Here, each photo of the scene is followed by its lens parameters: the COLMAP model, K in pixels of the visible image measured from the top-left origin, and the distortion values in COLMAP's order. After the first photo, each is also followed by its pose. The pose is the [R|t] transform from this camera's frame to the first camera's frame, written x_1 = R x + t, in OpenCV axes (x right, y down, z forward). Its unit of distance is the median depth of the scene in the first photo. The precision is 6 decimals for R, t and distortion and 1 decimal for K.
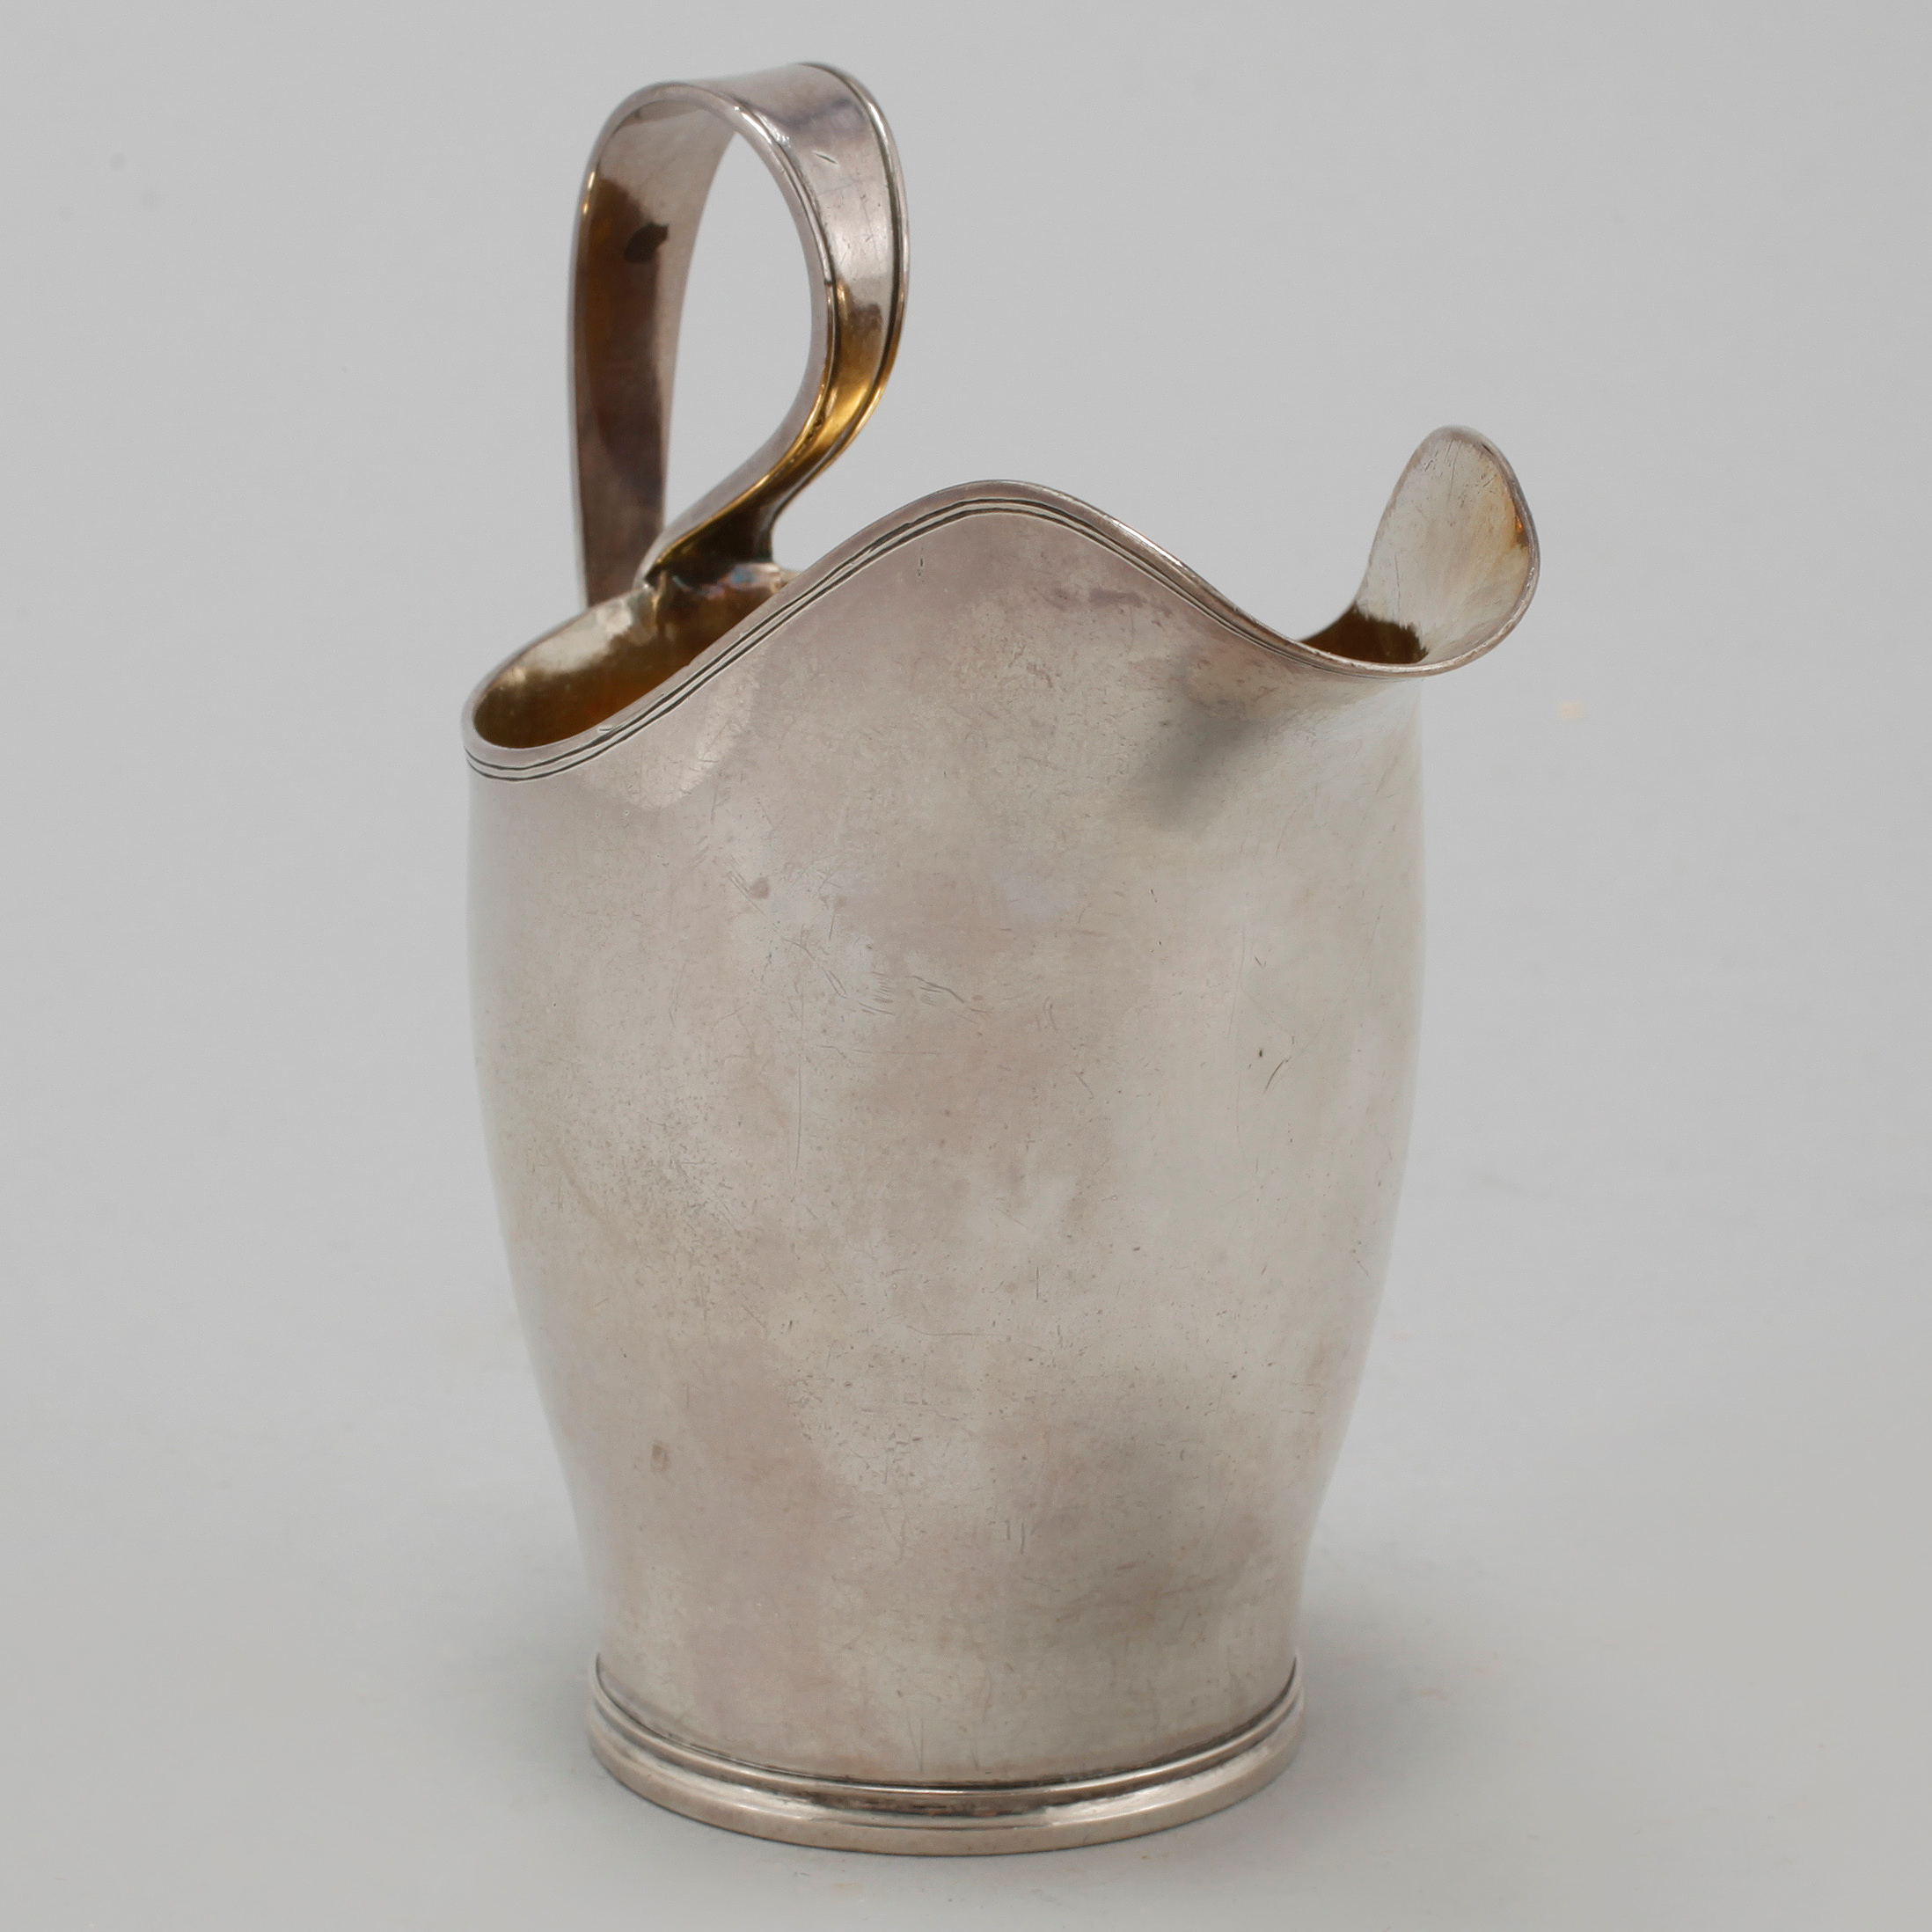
lens RADIAL K [[3120.3, 0, 965.7], [0, 3120.3, 967.8], [0, 0, 1]] dist [0.032833, 0.000000]
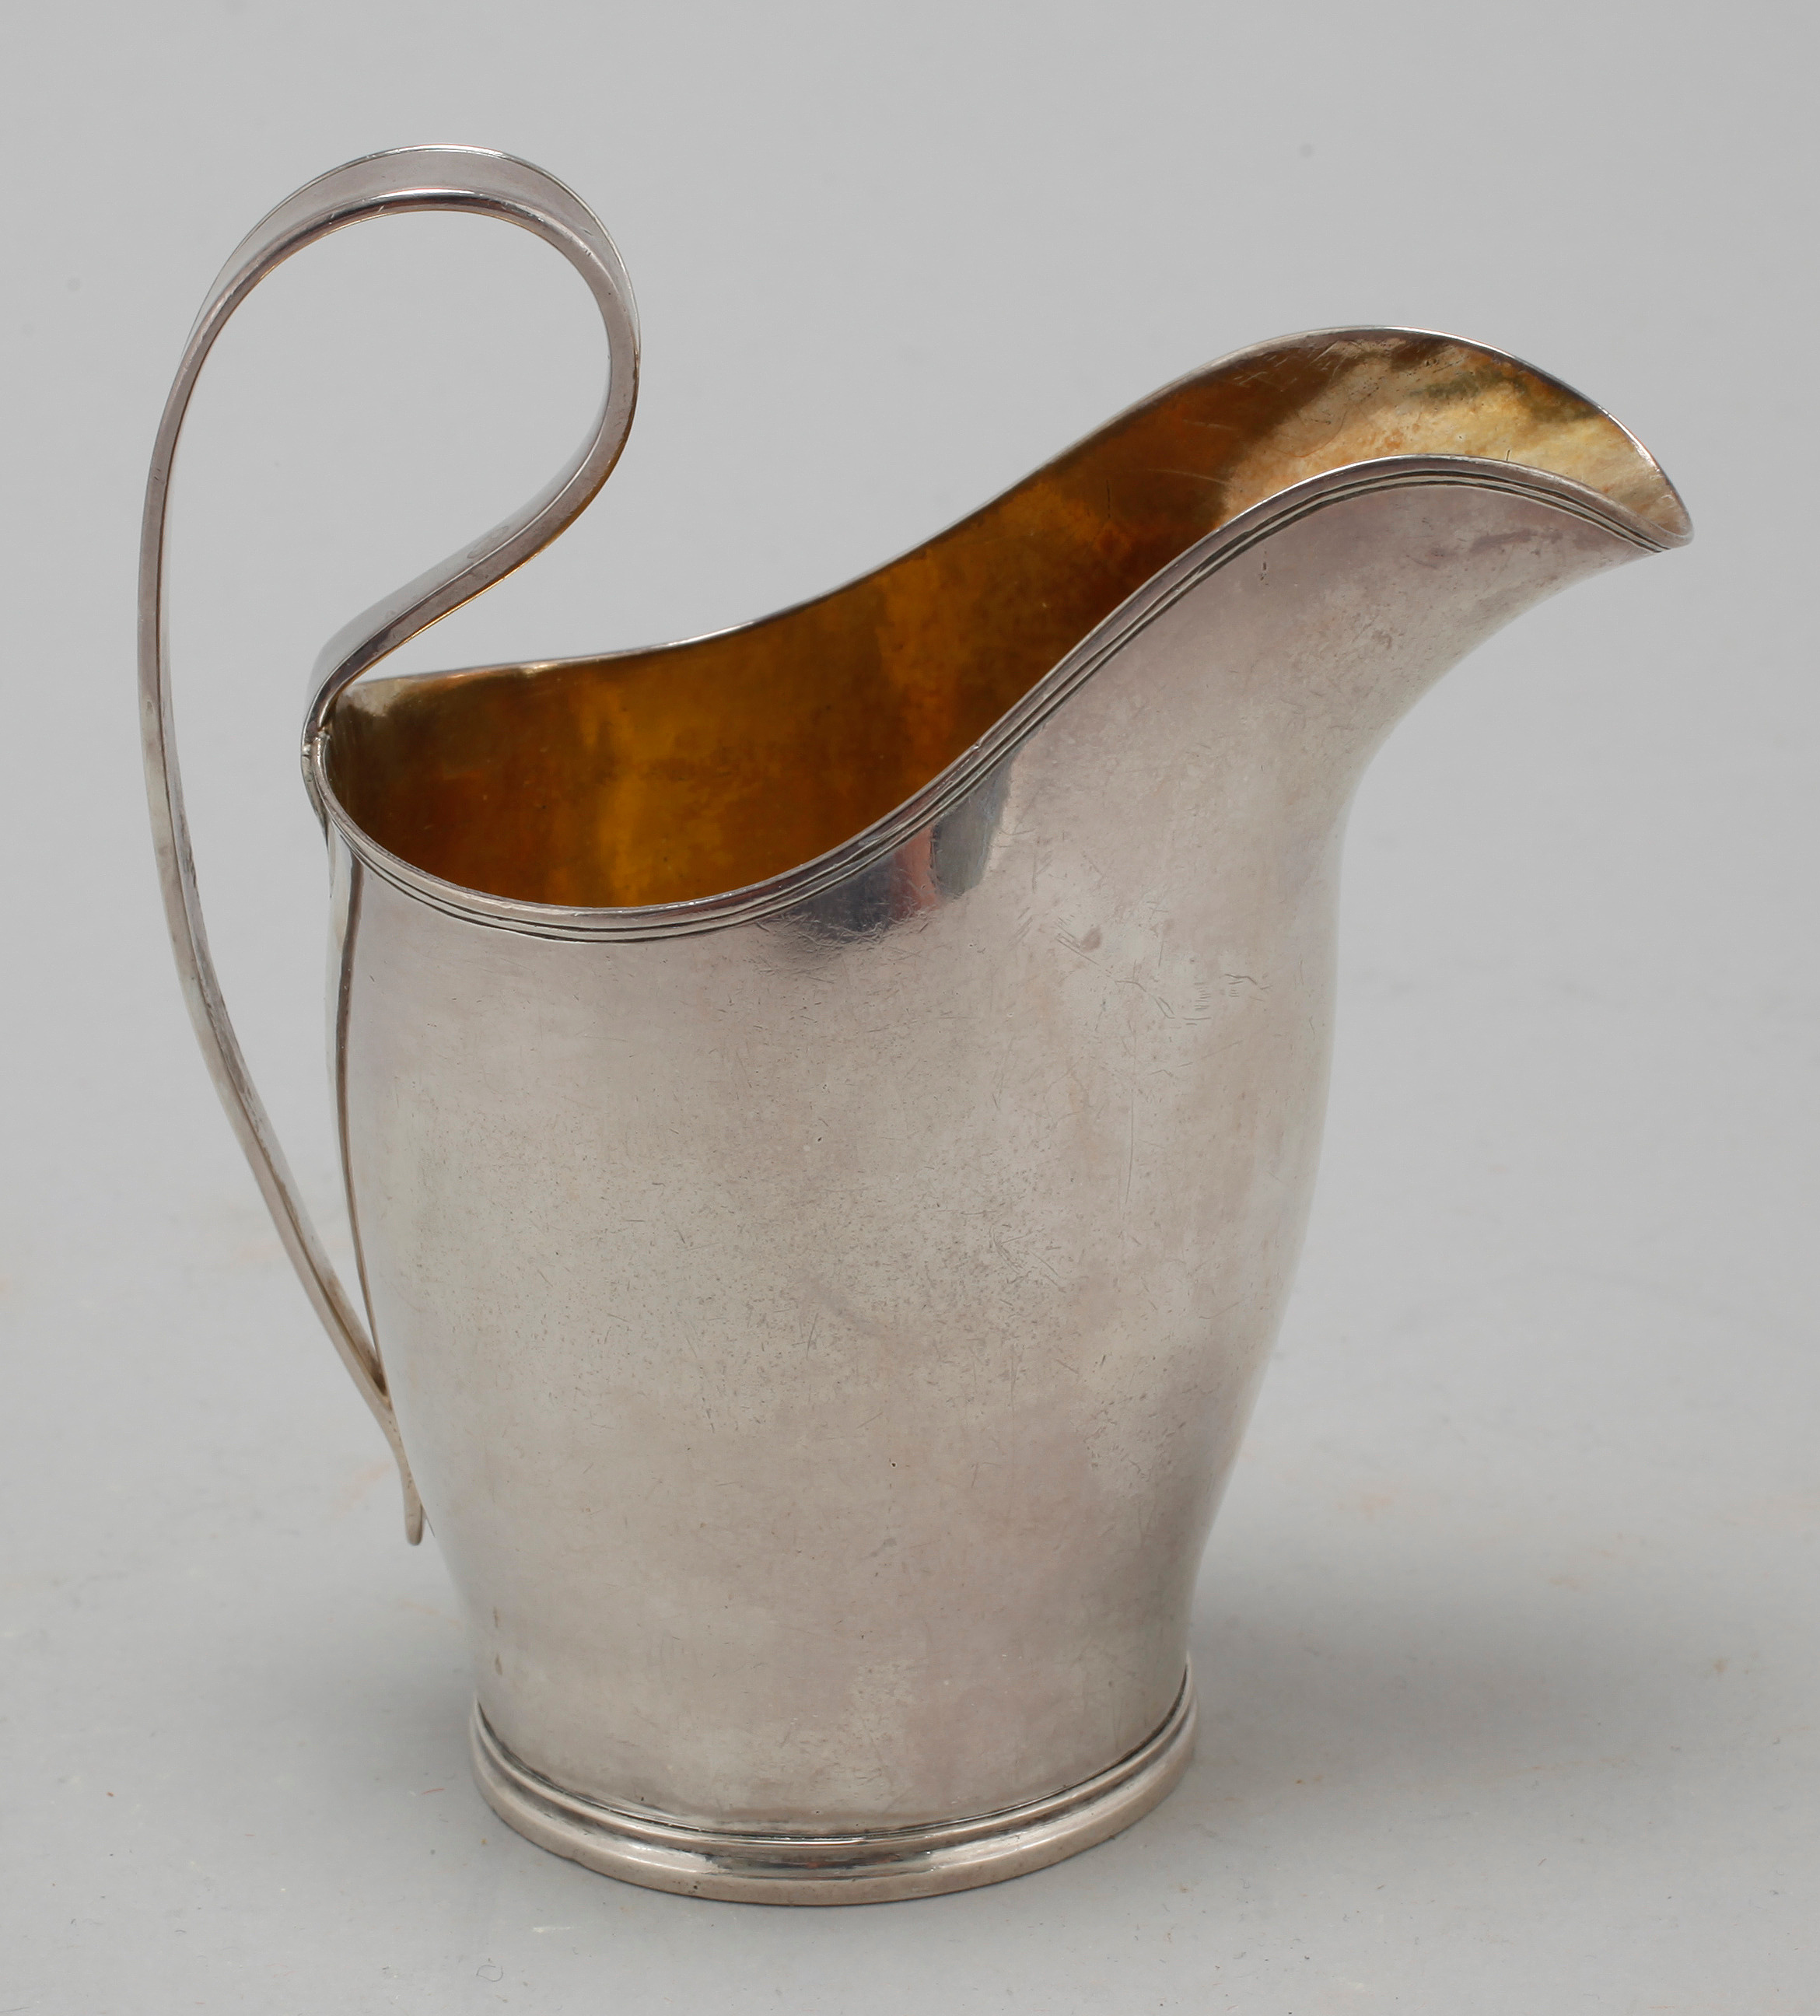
lens RADIAL K [[3094.1, 0, 909.8], [0, 3094.1, 1006.1], [0, 0, 1]] dist [0.005024, 0.000000]
pose [[0.852391, -0.334974, 0.401526, -0.504096], [0.321804, 0.941283, 0.102119, -0.121595], [-0.412156, 0.042167, 0.910137, 0.130676]]
